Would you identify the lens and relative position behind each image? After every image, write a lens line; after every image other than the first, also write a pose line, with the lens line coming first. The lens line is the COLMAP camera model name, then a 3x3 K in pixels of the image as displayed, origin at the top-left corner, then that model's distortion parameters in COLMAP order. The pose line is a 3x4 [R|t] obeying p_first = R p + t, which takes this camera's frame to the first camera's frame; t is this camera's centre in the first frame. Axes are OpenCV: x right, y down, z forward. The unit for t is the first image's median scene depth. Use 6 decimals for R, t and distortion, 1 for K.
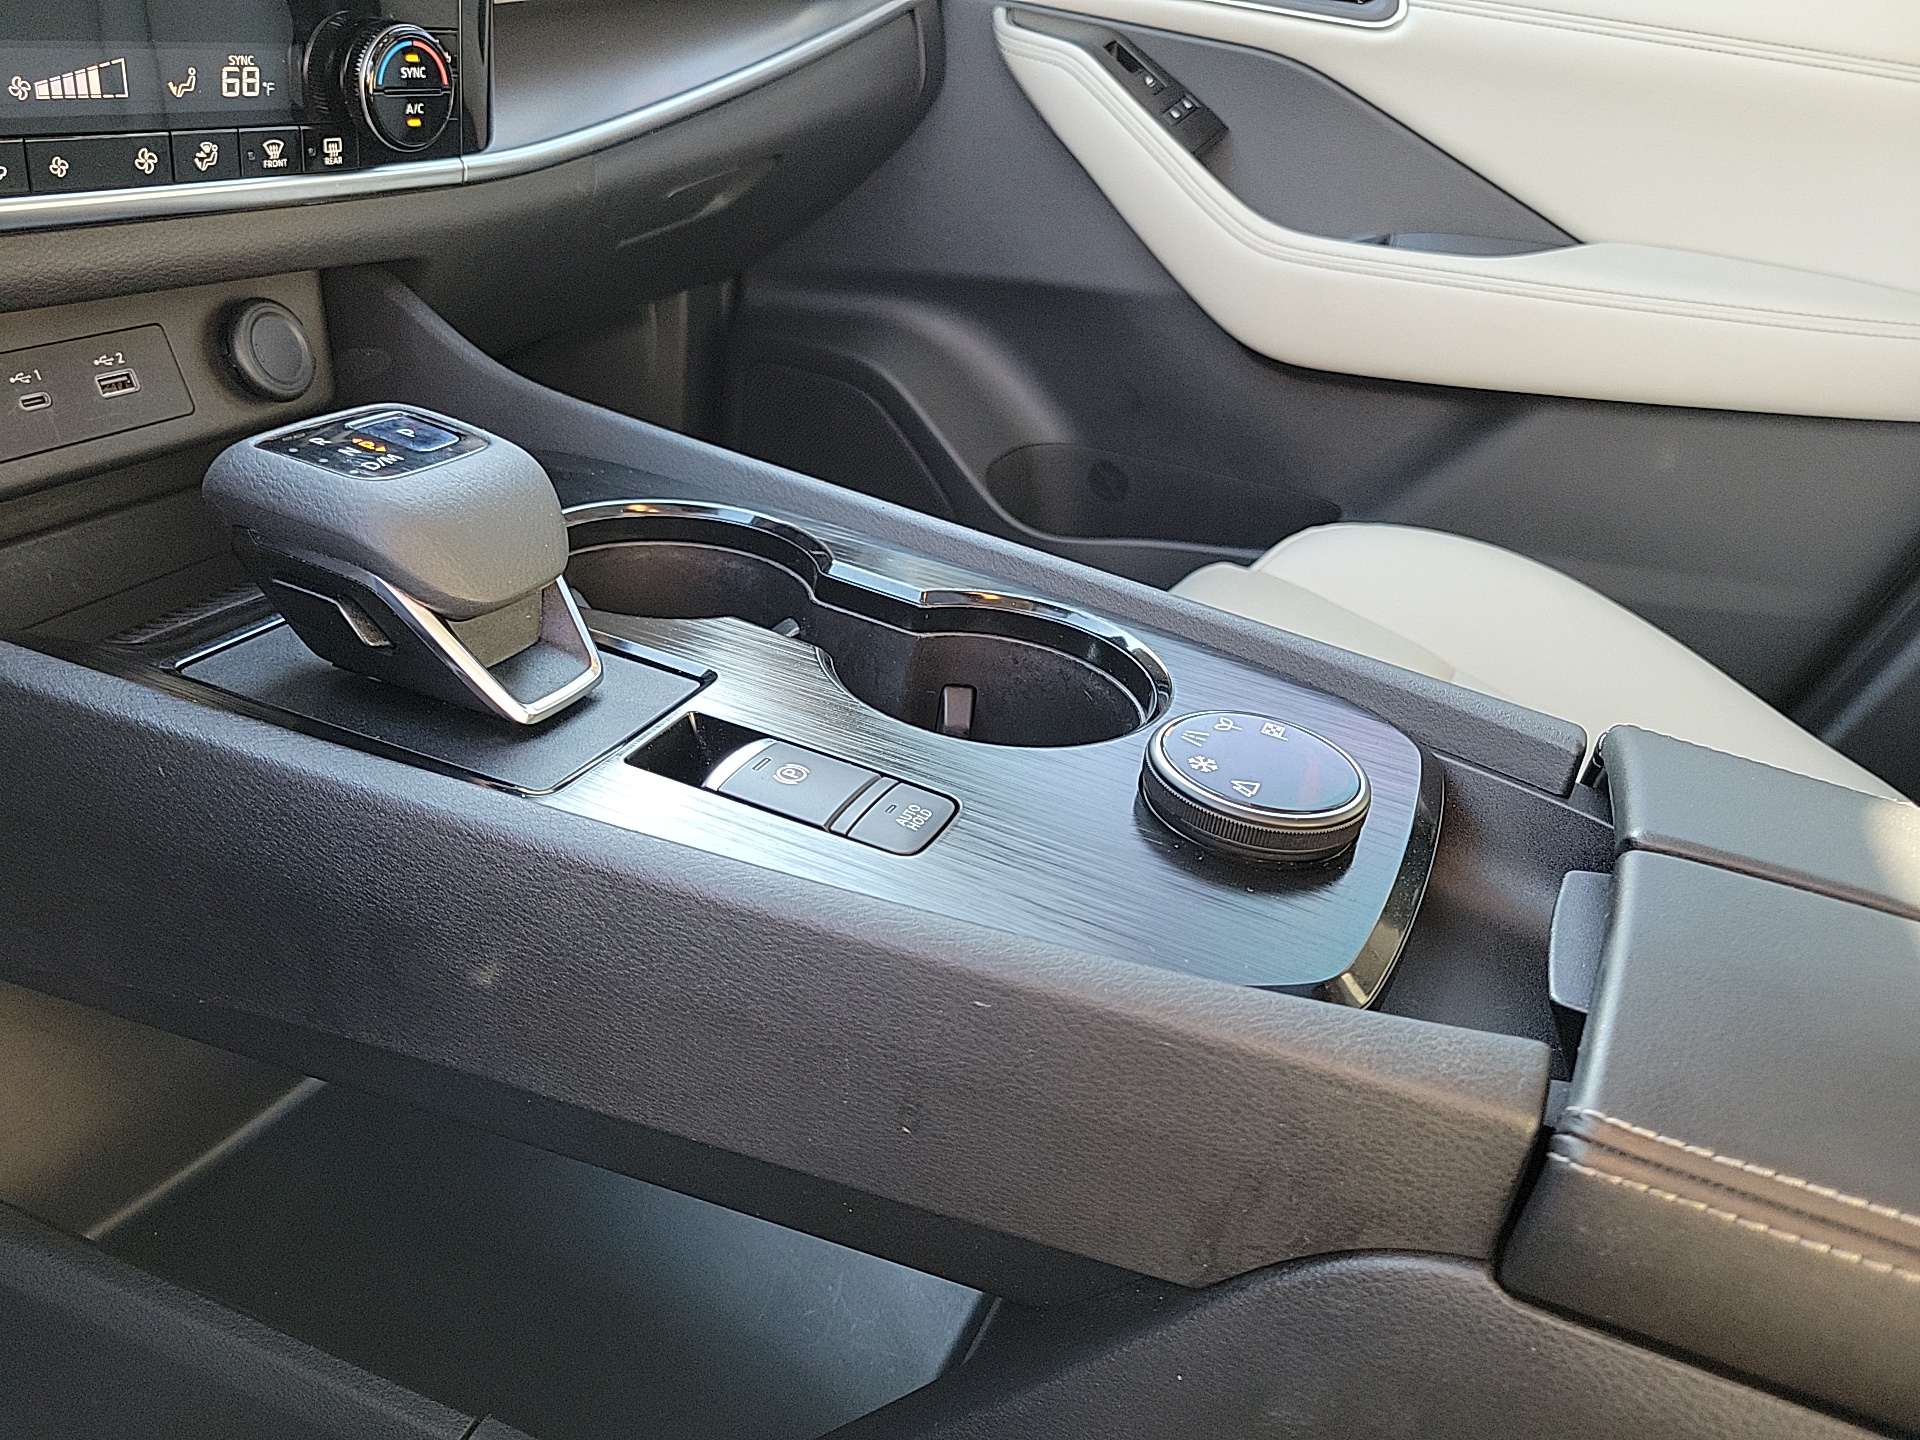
lens RADIAL K [[1443.1, 0, 940.1], [0, 1443.1, 712.6], [0, 0, 1]] dist [0.042360, -0.035553]
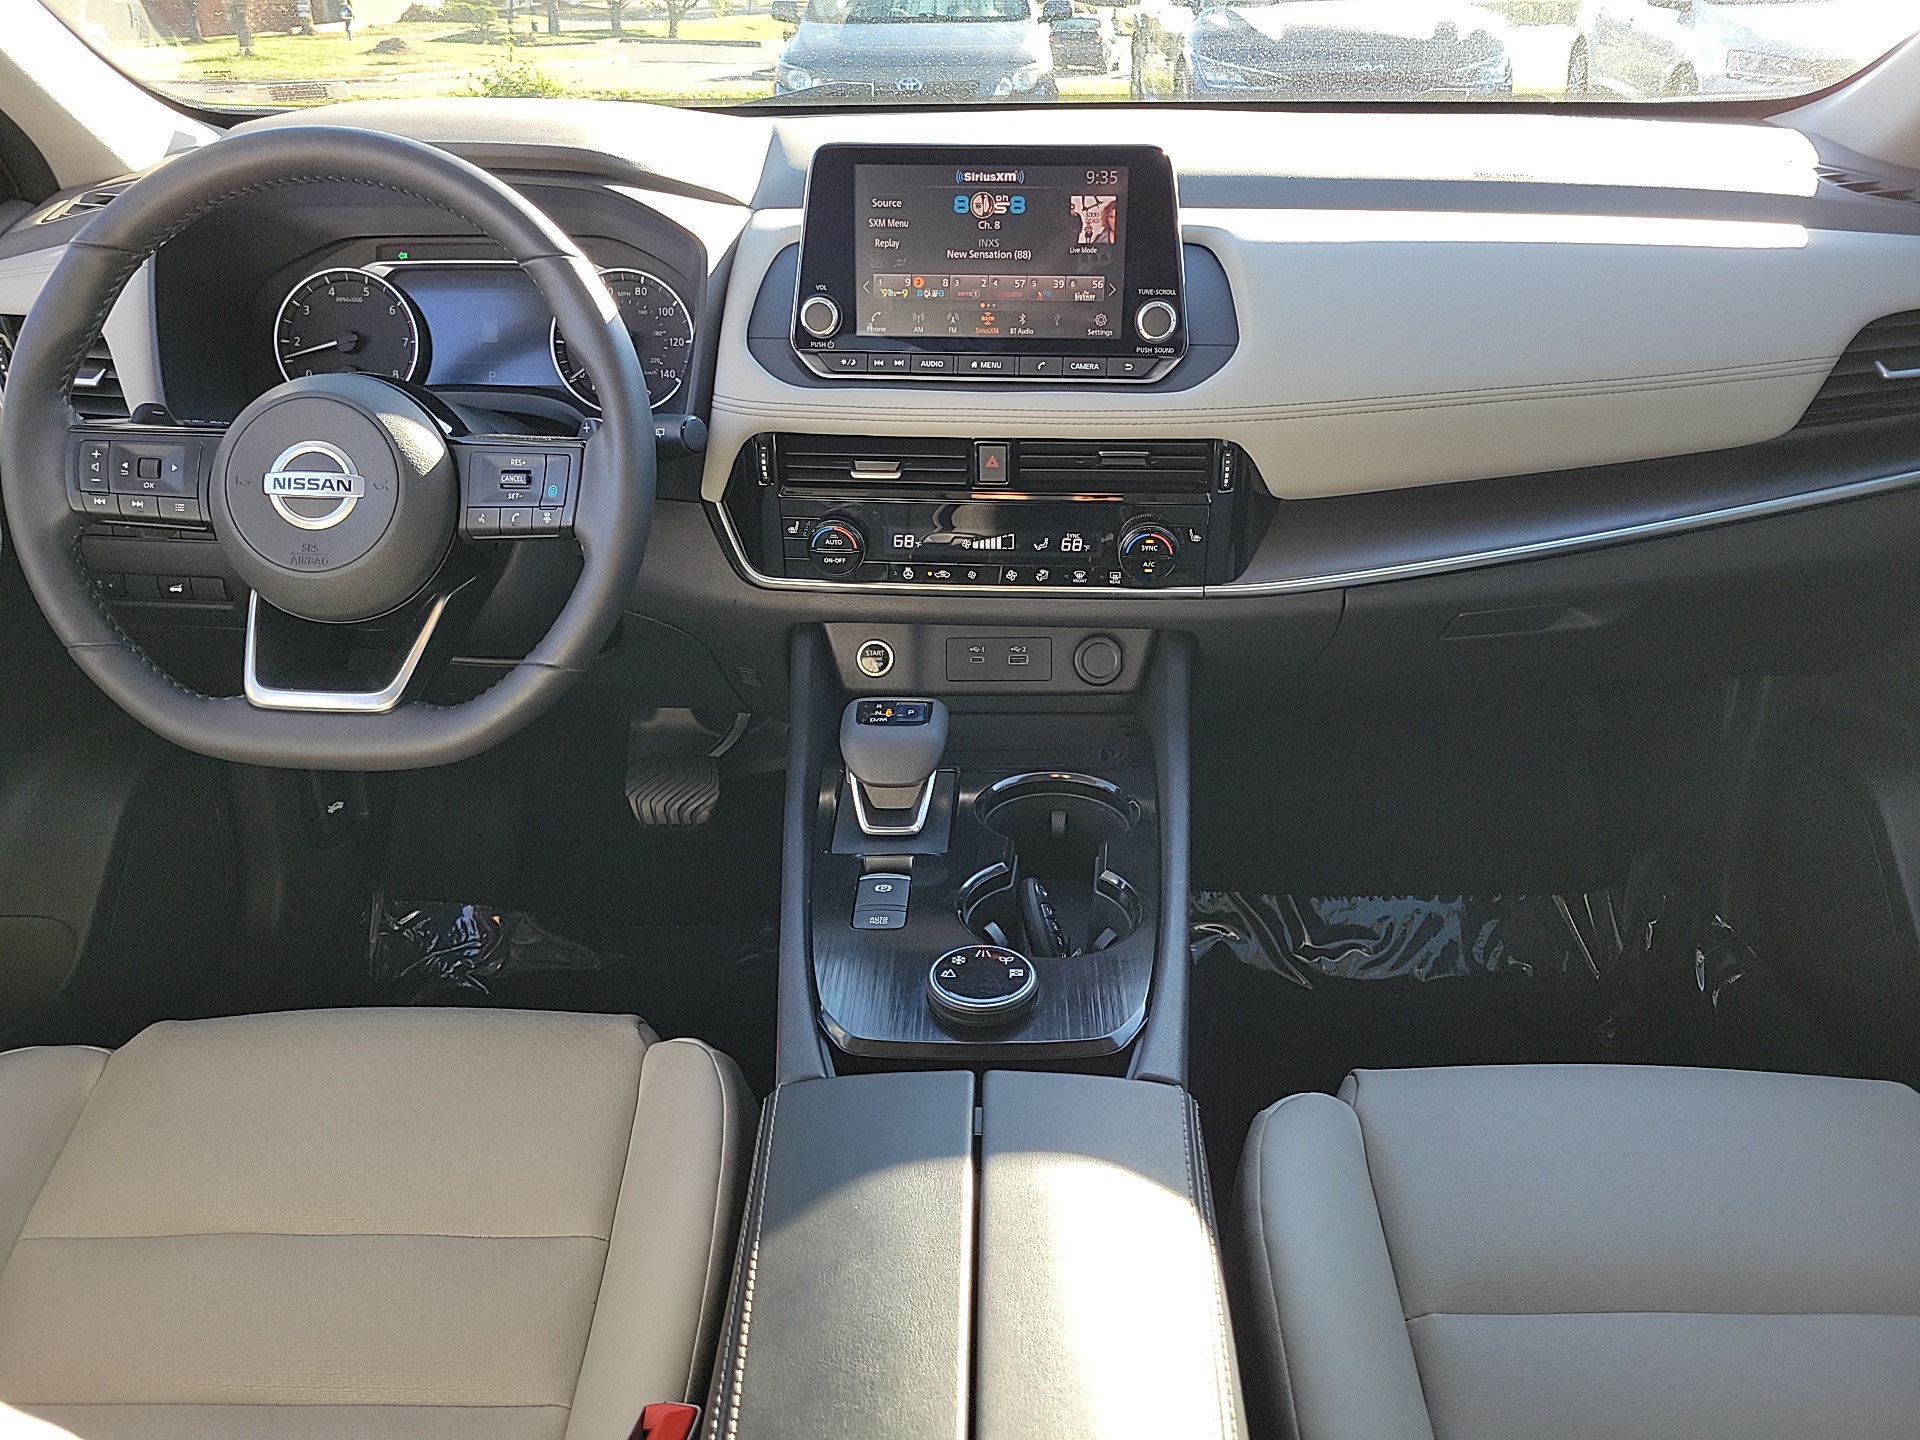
lens RADIAL K [[1434.0, 0, 967.0], [0, 1434.0, 701.5], [0, 0, 1]] dist [0.060153, -0.051059]
pose [[0.381698, 0.262749, -0.886154, 1.309537], [-0.380133, 0.918532, 0.108613, -0.369932], [0.842499, 0.295400, 0.450482, -0.007962]]
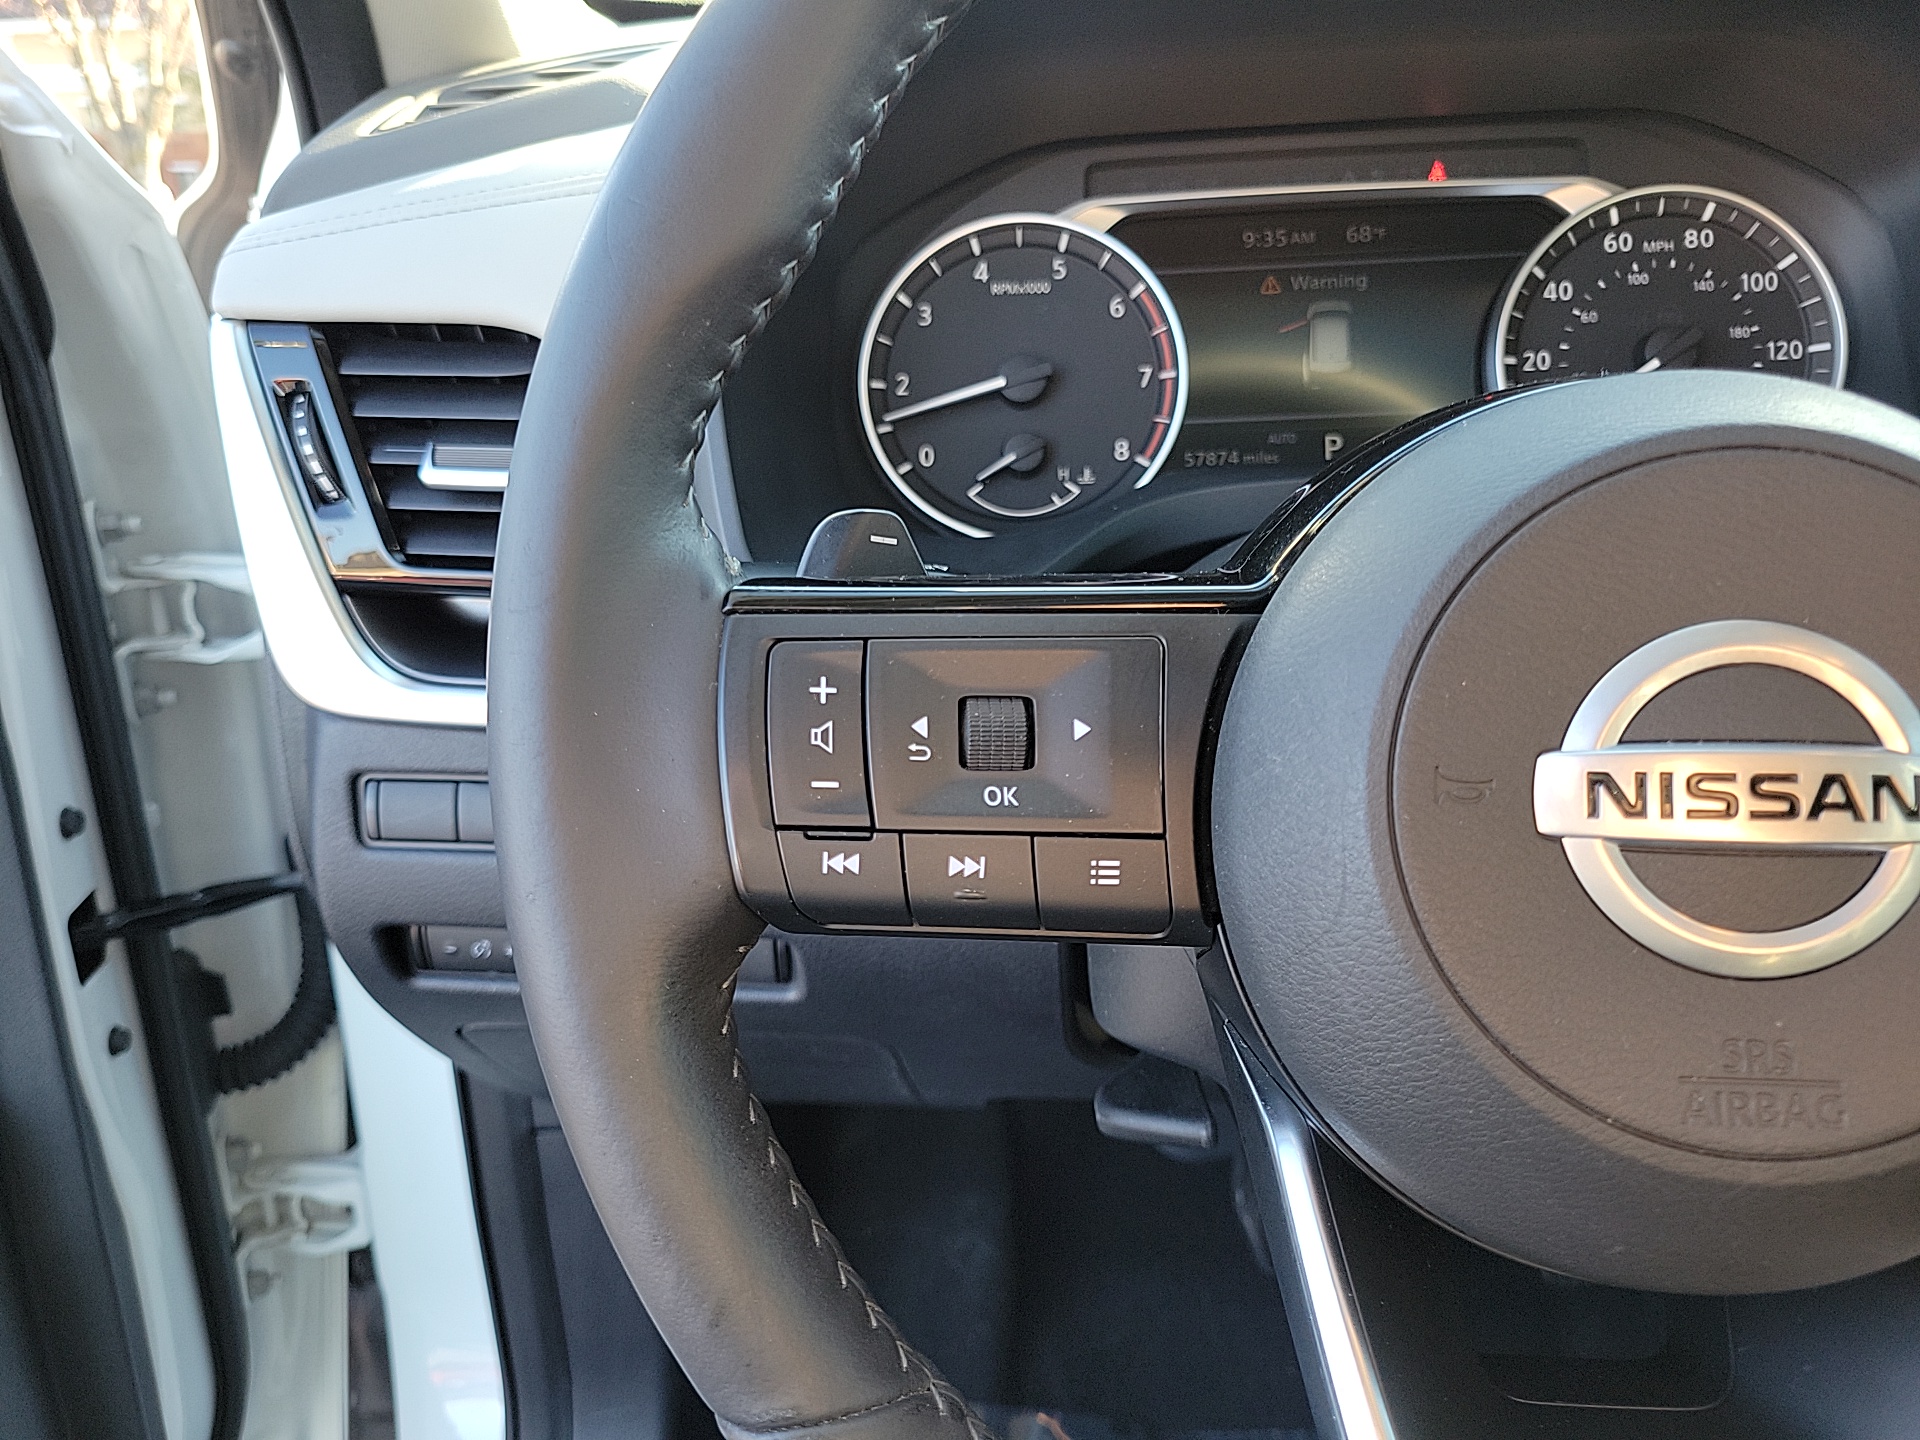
lens RADIAL K [[1474.6, 0, 949.4], [0, 1474.6, 735.5], [0, 0, 1]] dist [0.011668, -0.006737]
pose [[0.350558, 0.192348, -0.916576, -0.190732], [-0.357647, 0.932004, 0.058798, -0.096476], [0.865562, 0.307198, 0.395514, -0.326769]]
